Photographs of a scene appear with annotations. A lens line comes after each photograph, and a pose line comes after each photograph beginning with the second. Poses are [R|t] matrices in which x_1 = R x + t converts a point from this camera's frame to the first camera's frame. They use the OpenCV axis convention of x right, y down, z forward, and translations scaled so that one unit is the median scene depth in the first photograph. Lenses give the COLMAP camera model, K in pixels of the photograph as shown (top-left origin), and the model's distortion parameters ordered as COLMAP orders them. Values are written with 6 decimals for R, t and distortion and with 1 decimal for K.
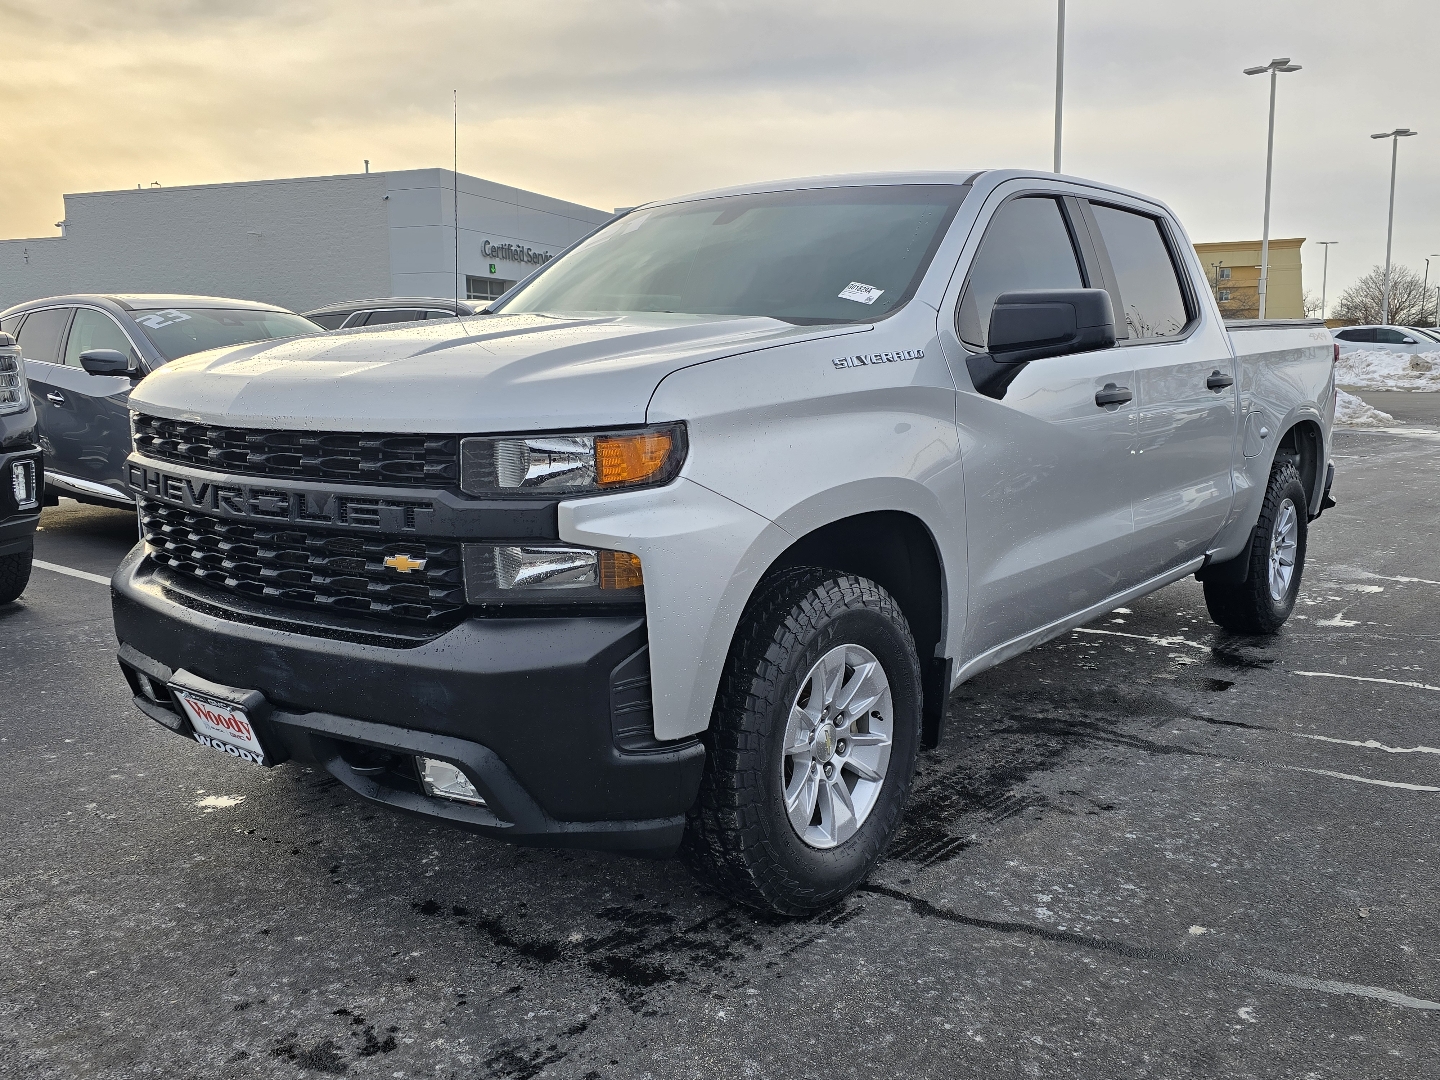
lens RADIAL K [[973.1, 0, 710.8], [0, 973.1, 535.7], [0, 0, 1]] dist [0.072760, -0.027541]
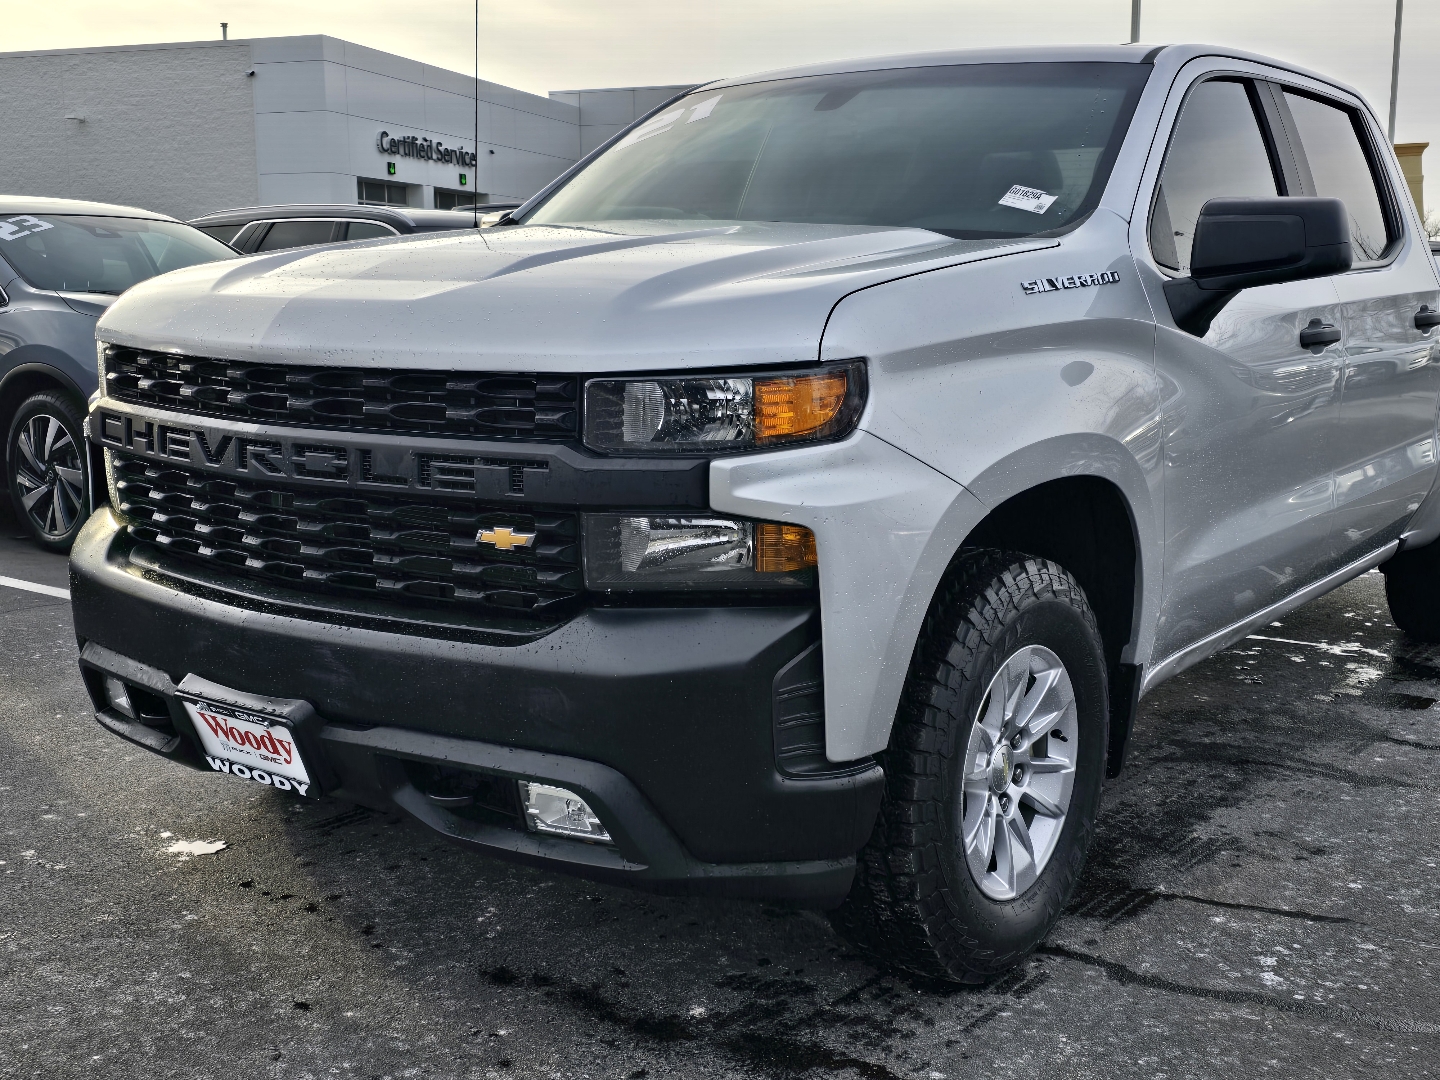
lens RADIAL K [[1249.0, 0, 727.3], [0, 1249.0, 549.8], [0, 0, 1]] dist [0.093906, -0.063415]
pose [[0.999403, 0.002968, 0.034413, -0.143485], [-0.003767, 0.999725, 0.023156, 0.011502], [-0.034335, -0.023272, 0.999139, -0.010094]]
